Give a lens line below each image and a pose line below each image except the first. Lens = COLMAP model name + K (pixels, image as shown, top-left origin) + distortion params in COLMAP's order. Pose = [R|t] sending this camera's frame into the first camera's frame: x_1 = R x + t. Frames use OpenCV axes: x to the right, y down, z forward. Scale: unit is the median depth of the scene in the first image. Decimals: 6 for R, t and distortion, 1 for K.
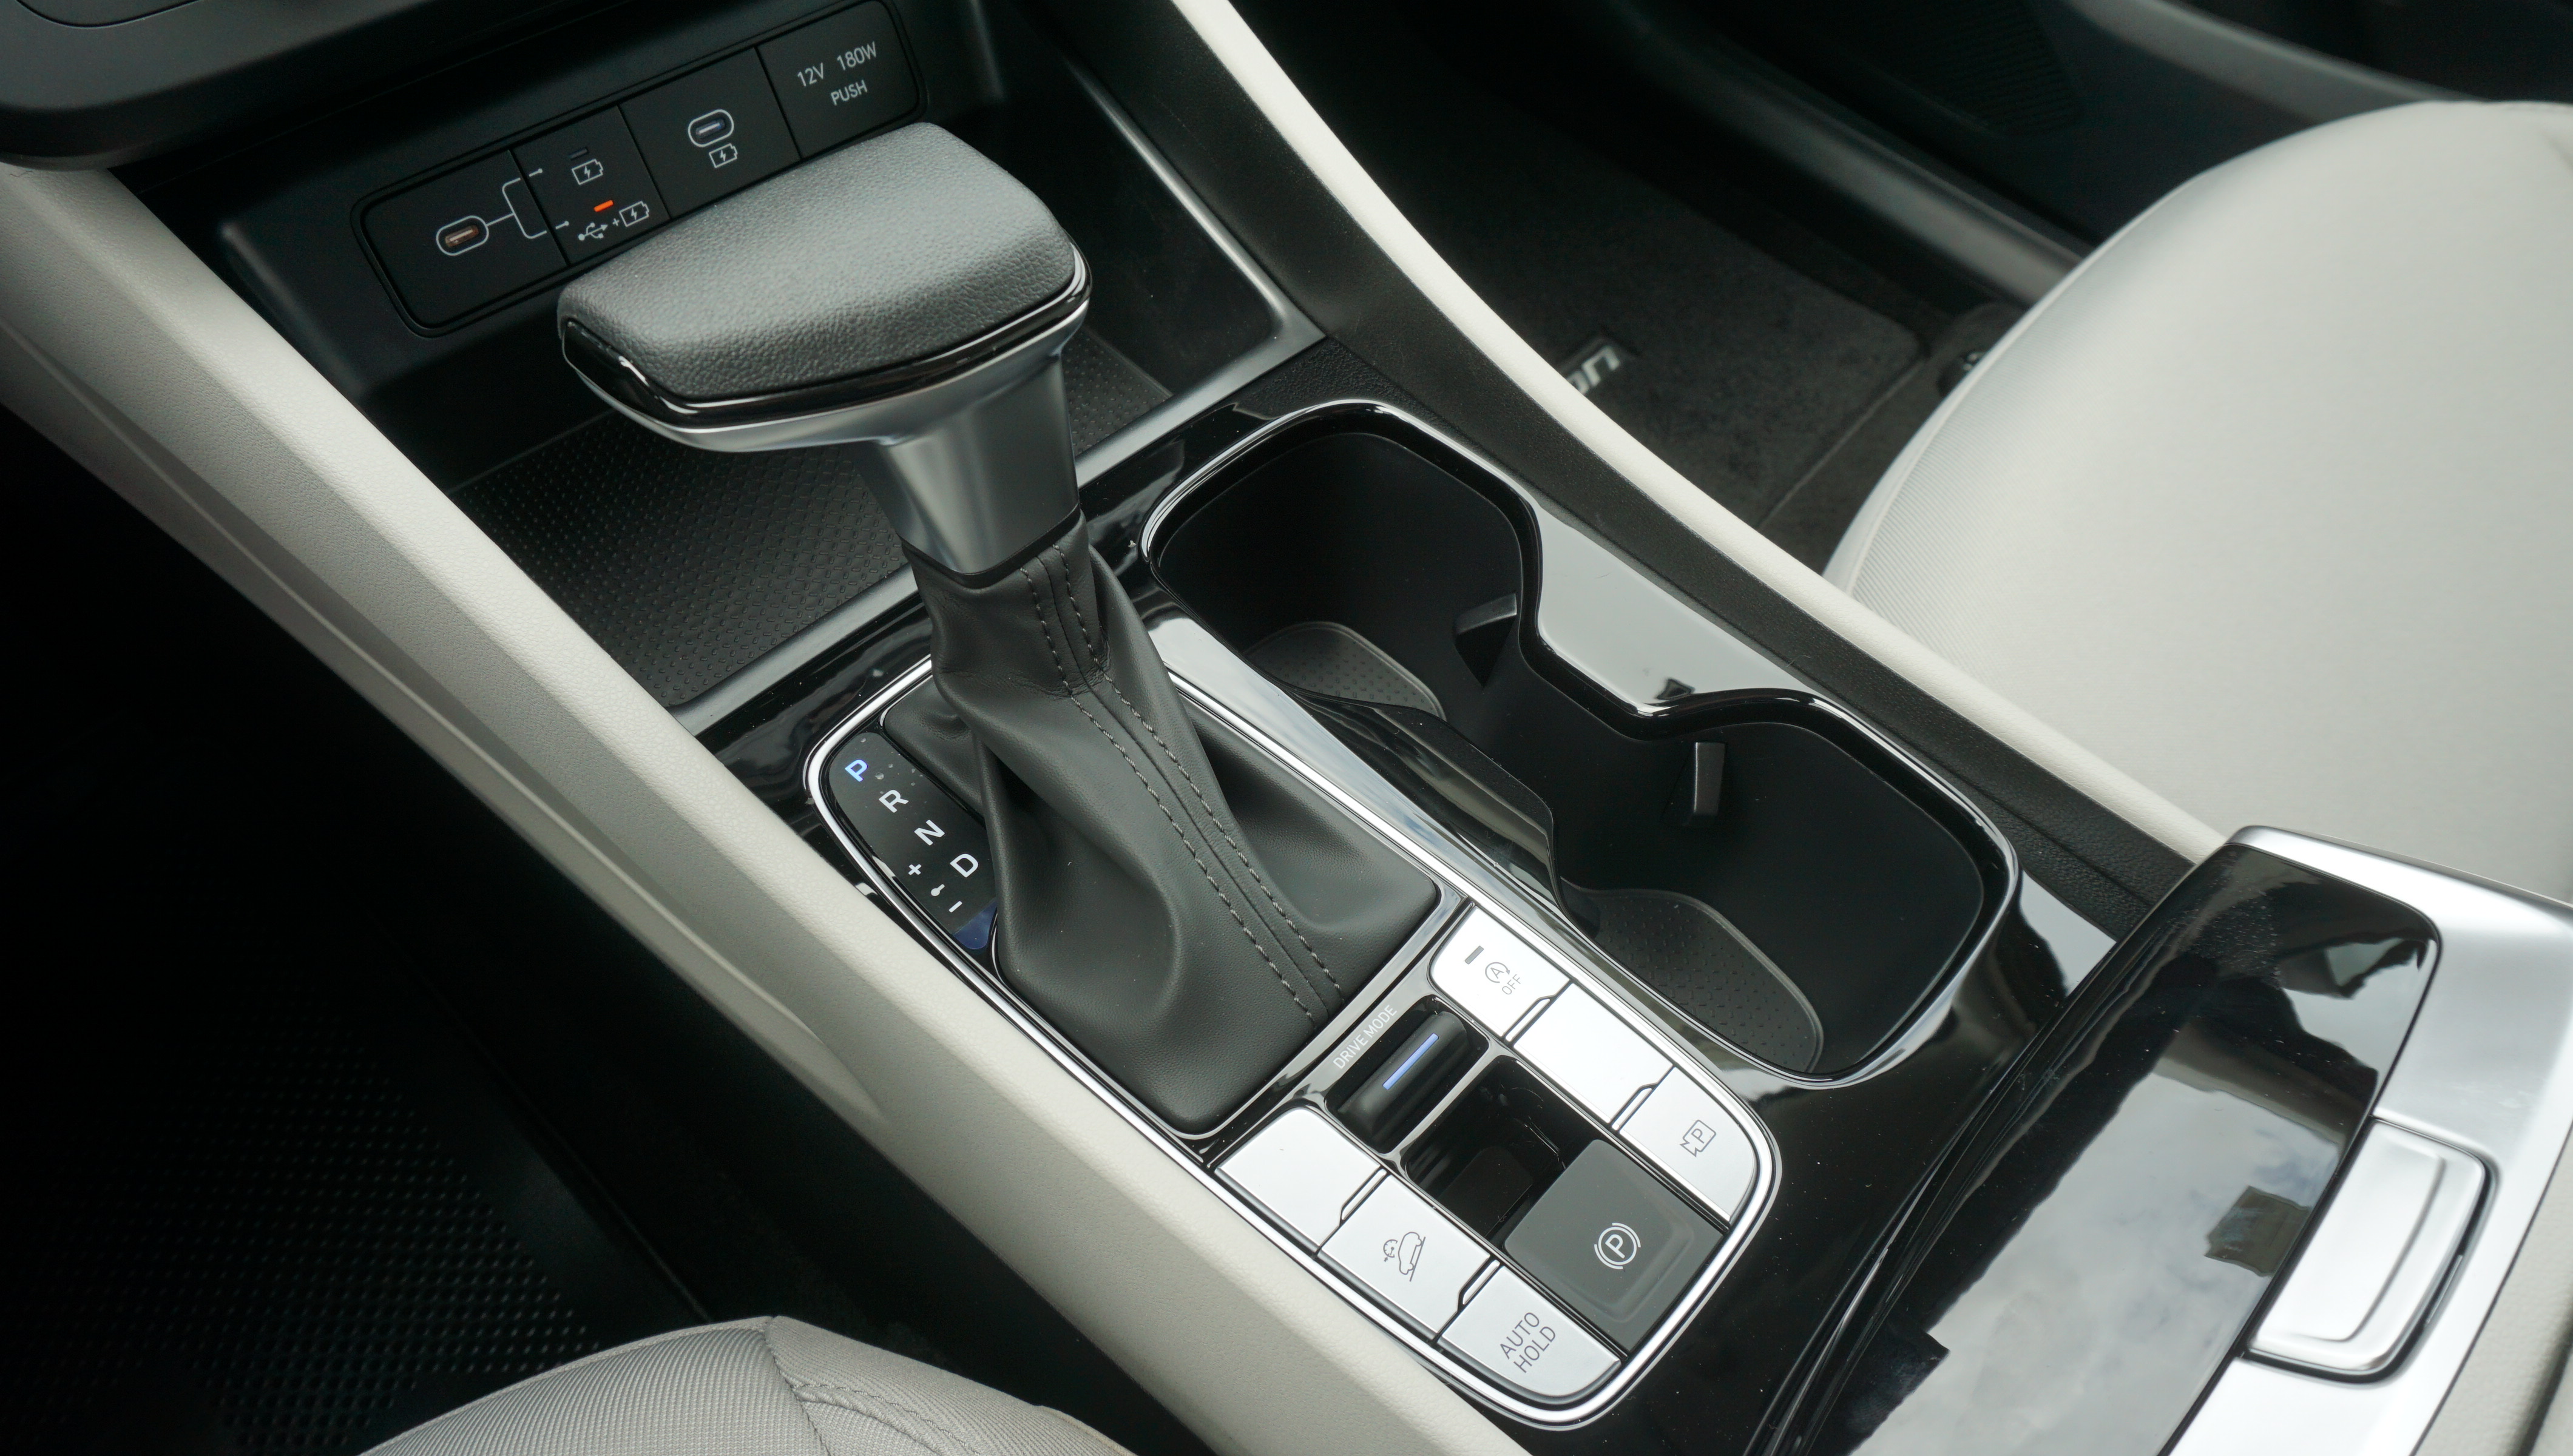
lens RADIAL K [[1705.9, 0, 1286.5], [0, 1705.9, 728.0], [0, 0, 1]] dist [-0.032728, 0.003721]
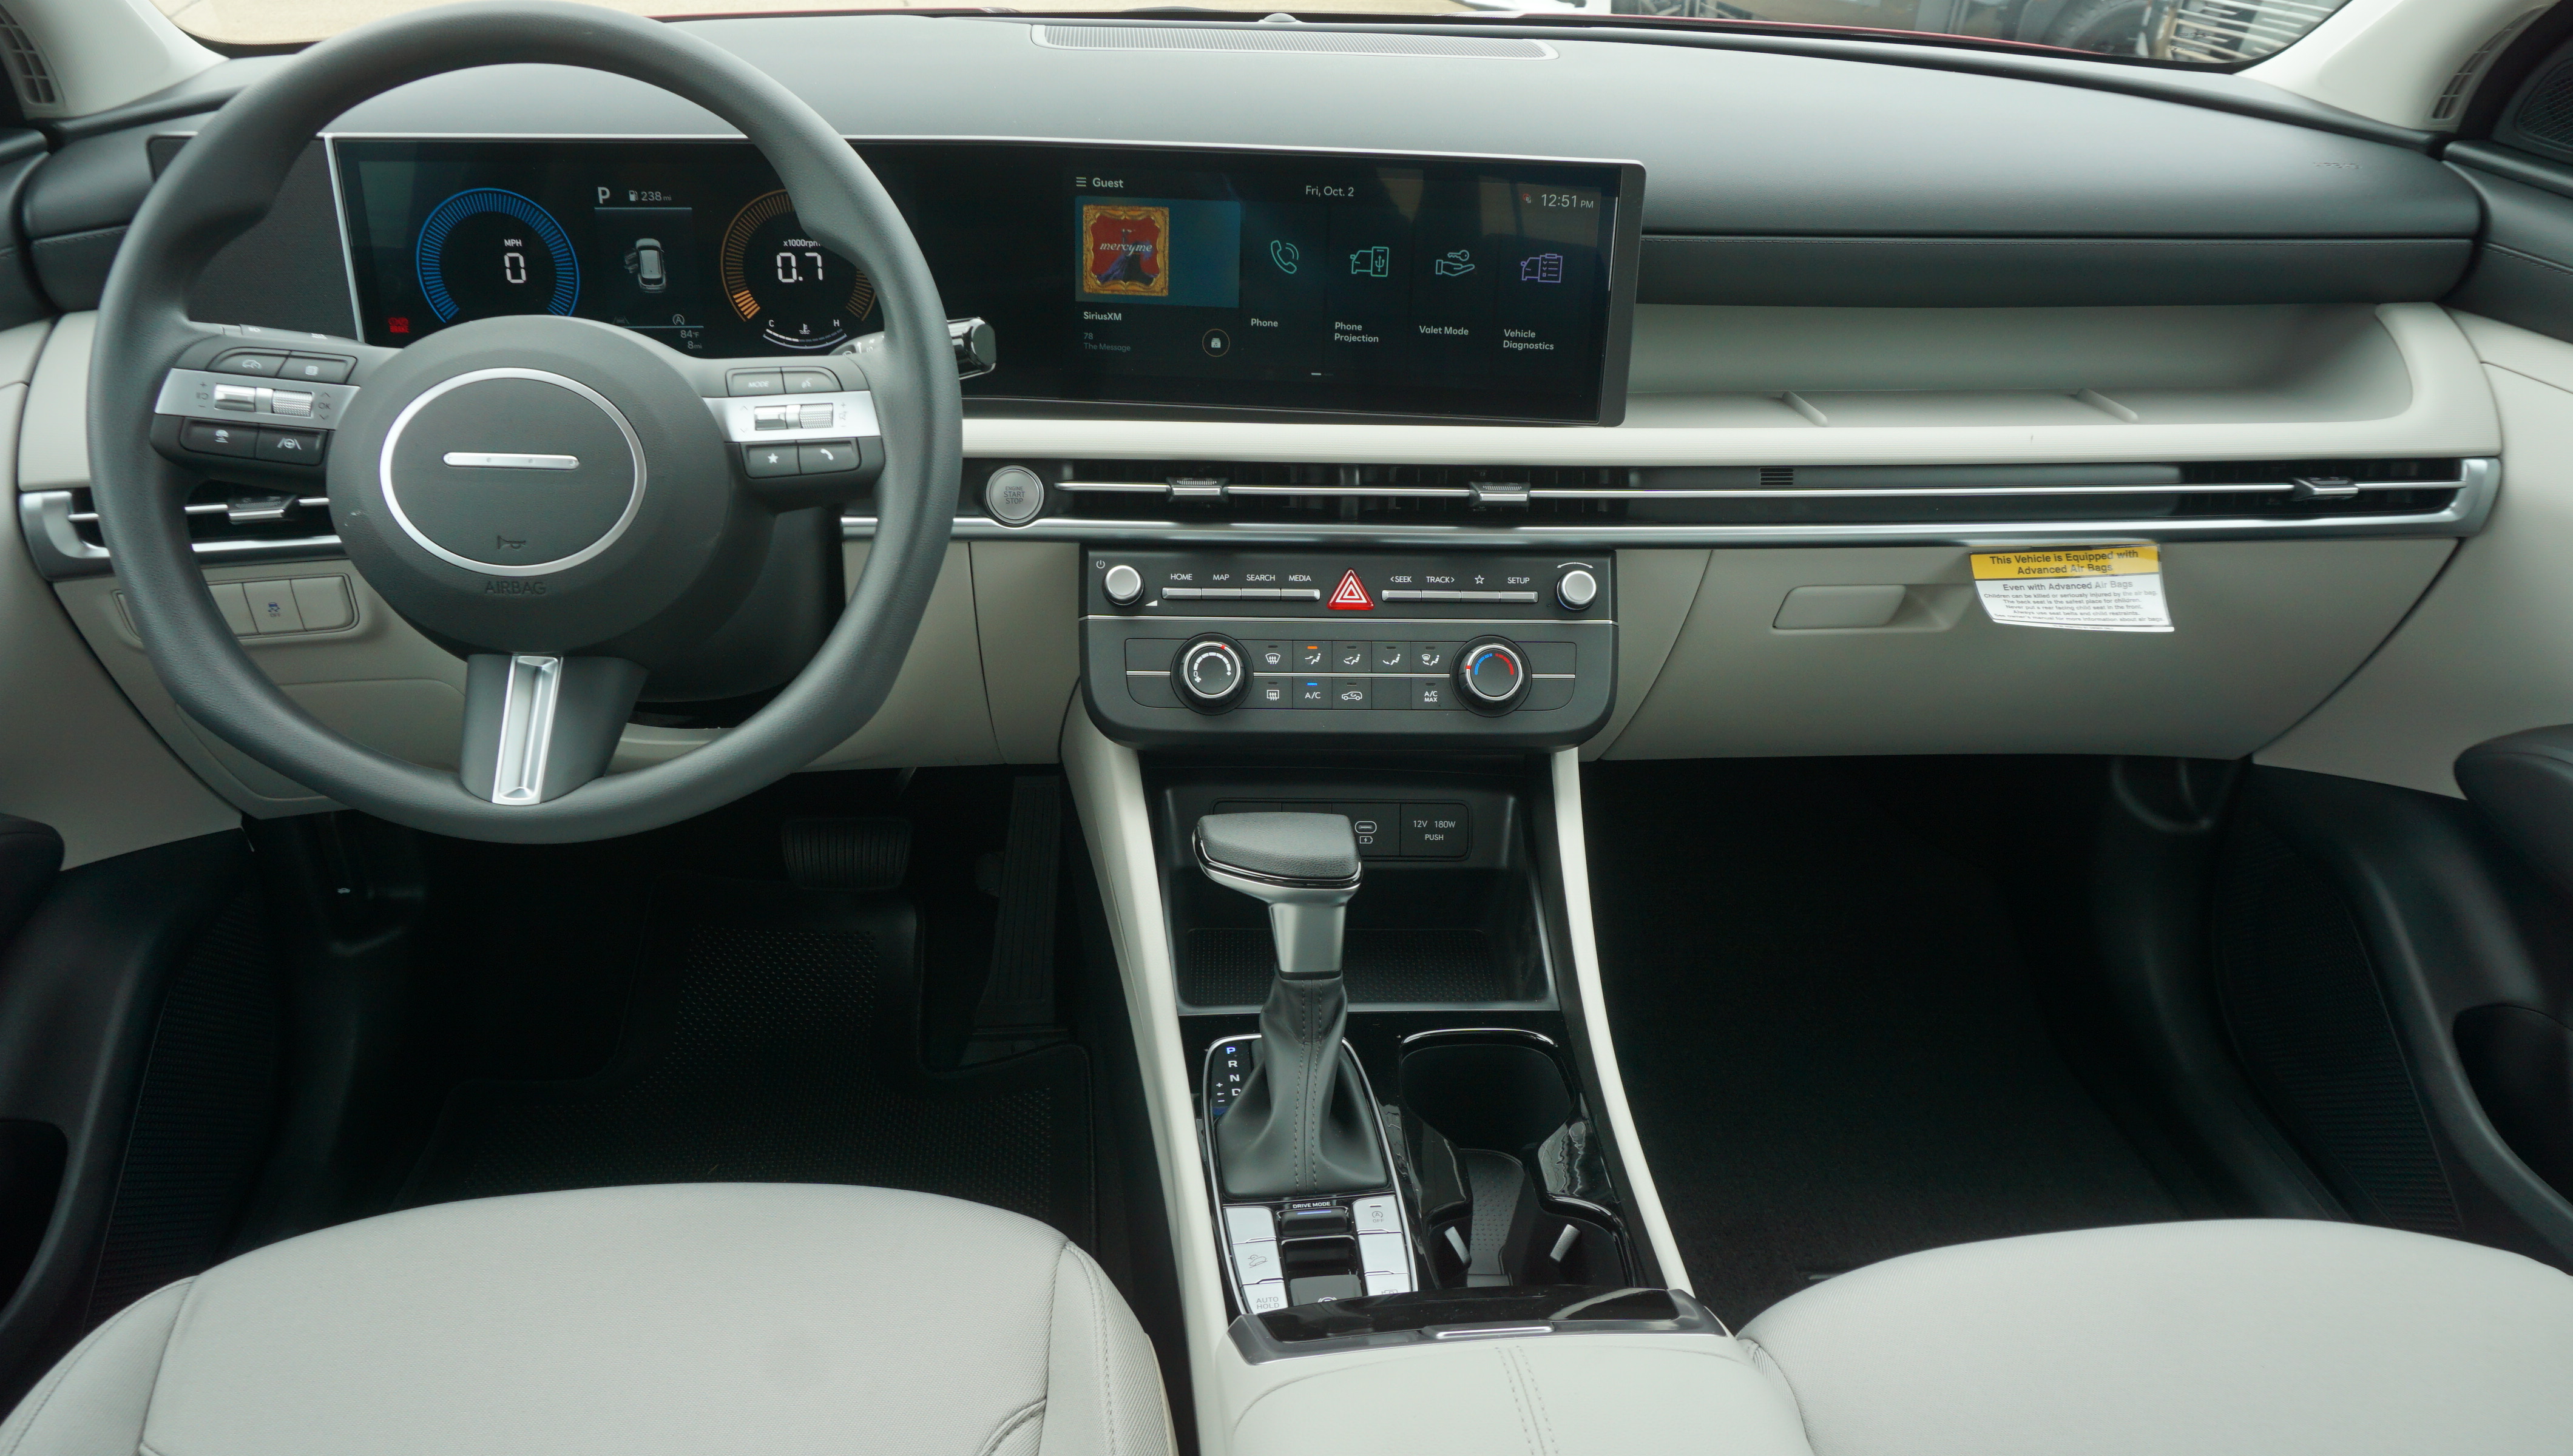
lens RADIAL K [[1705.9, 0, 1286.5], [0, 1705.9, 728.0], [0, 0, 1]] dist [-0.032728, 0.003721]
pose [[0.770681, 0.269588, -0.577385, 1.106087], [-0.519503, 0.790531, -0.324312, 0.413086], [0.369010, 0.549894, 0.749298, -1.003598]]
